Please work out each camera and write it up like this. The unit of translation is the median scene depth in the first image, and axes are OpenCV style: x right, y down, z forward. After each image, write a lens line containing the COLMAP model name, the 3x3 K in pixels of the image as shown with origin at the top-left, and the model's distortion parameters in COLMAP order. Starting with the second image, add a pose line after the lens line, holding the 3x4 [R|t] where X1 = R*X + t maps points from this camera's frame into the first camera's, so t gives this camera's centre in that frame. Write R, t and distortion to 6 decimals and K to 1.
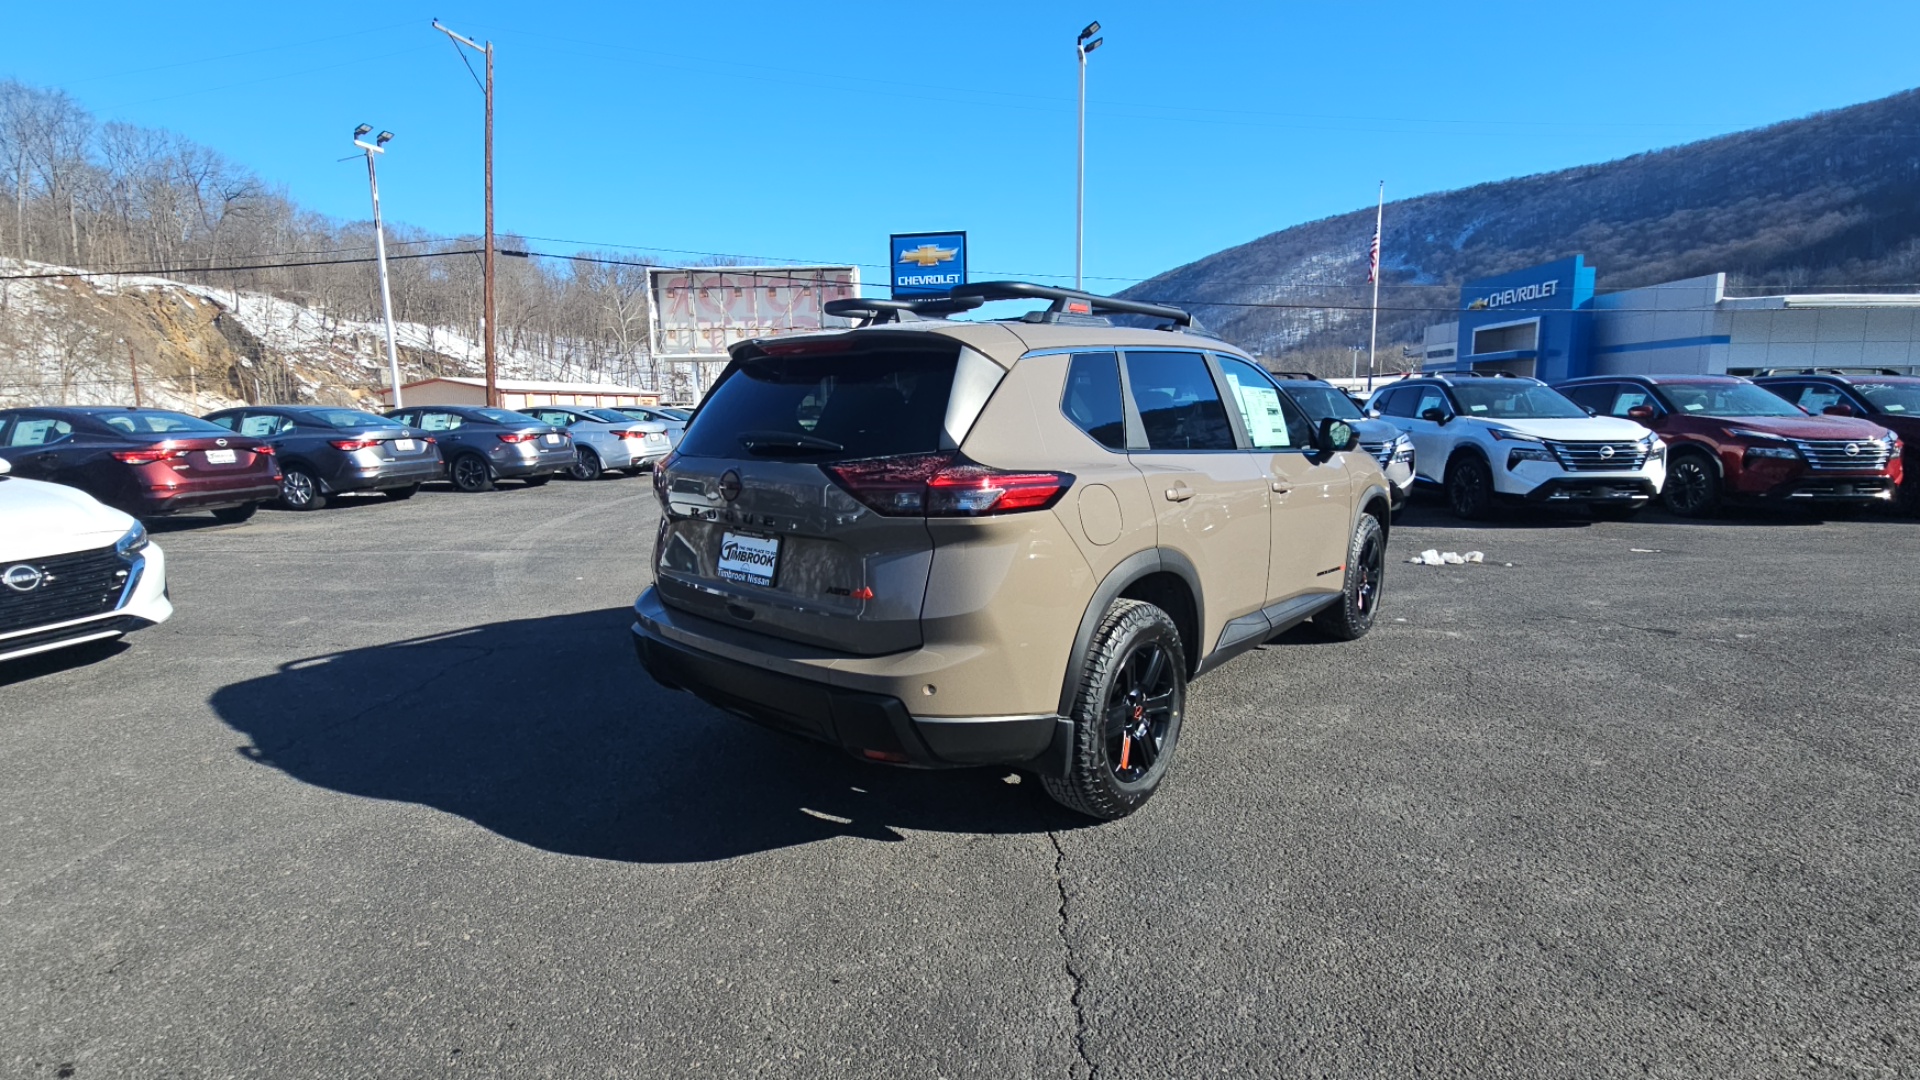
lens RADIAL K [[860.1, 0, 956.2], [0, 860.1, 534.9], [0, 0, 1]] dist [0.012240, -0.007749]
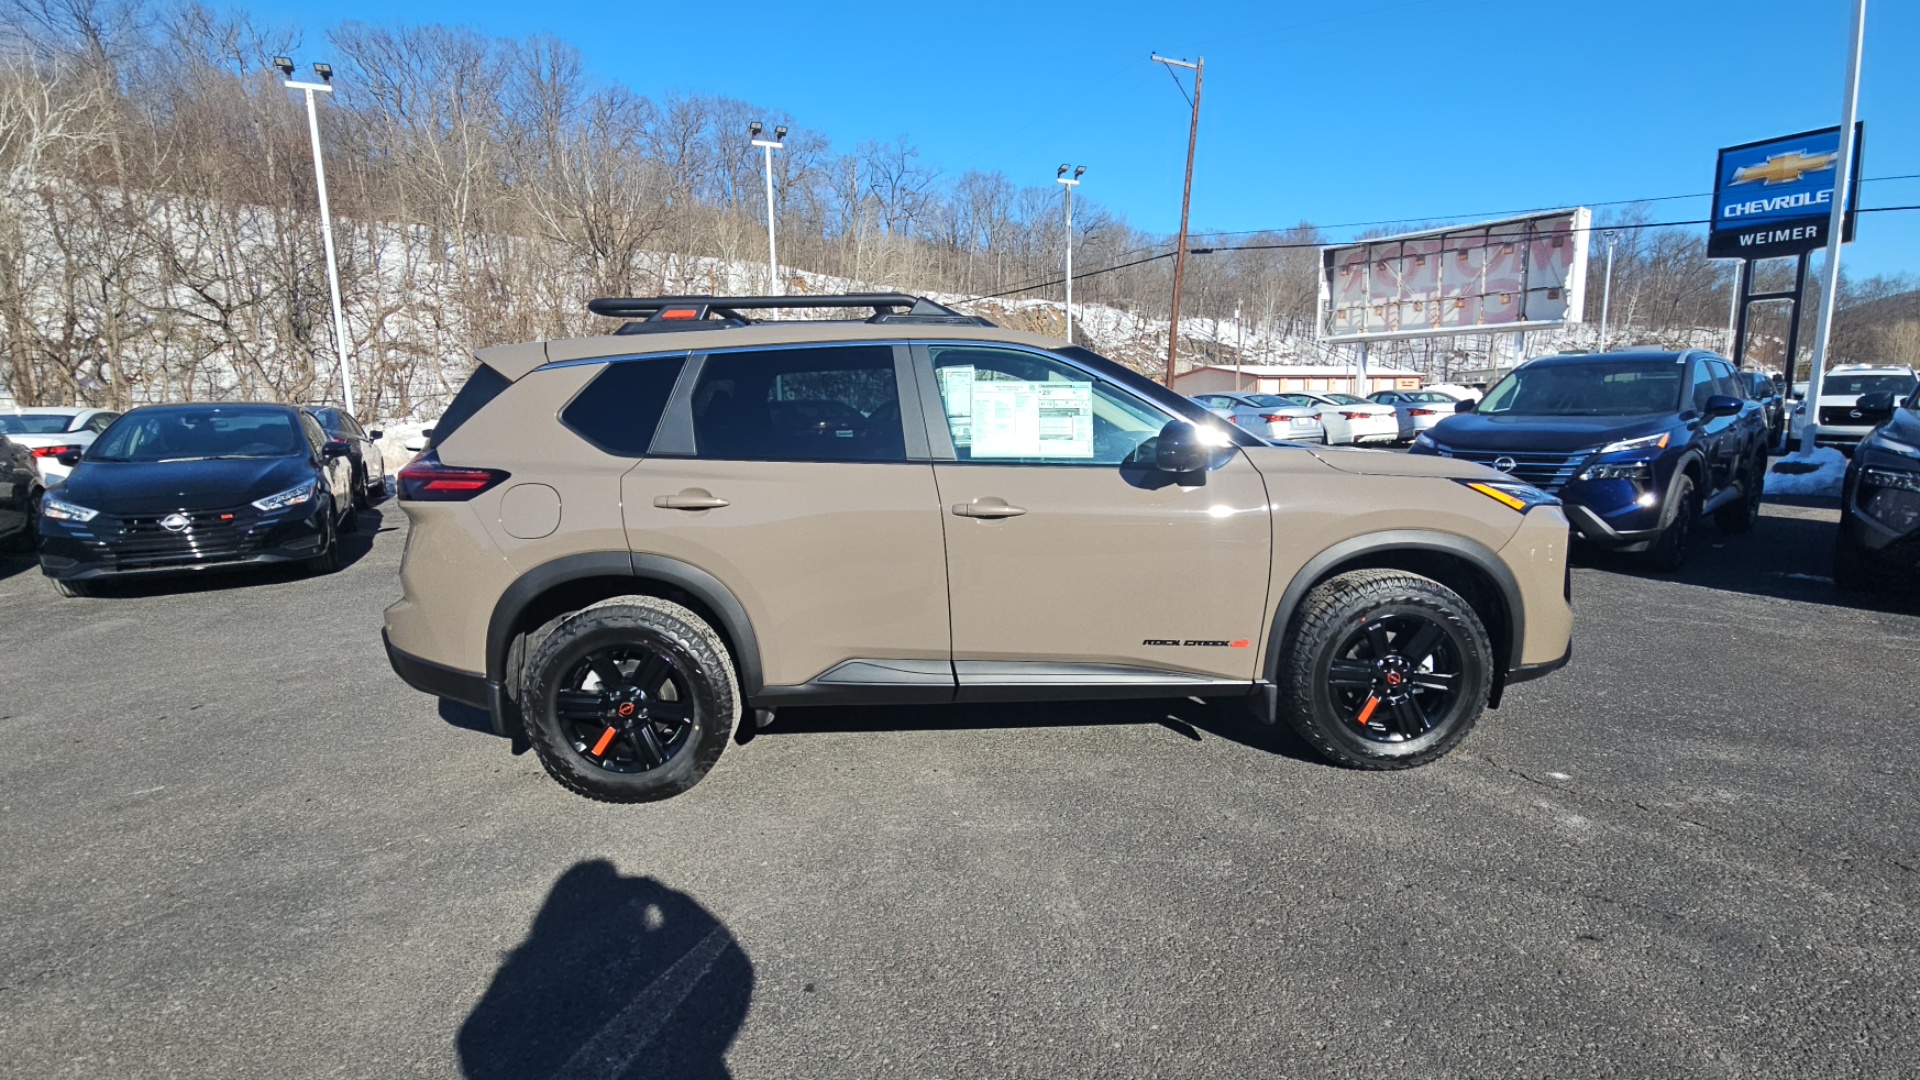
lens RADIAL K [[857.5, 0, 951.6], [0, 857.5, 535.8], [0, 0, 1]] dist [0.004222, -0.000443]
pose [[0.667260, 0.109941, -0.736667, 0.108363], [-0.094386, 0.993554, 0.062786, -0.009045], [0.738821, 0.027636, 0.673335, 0.052380]]
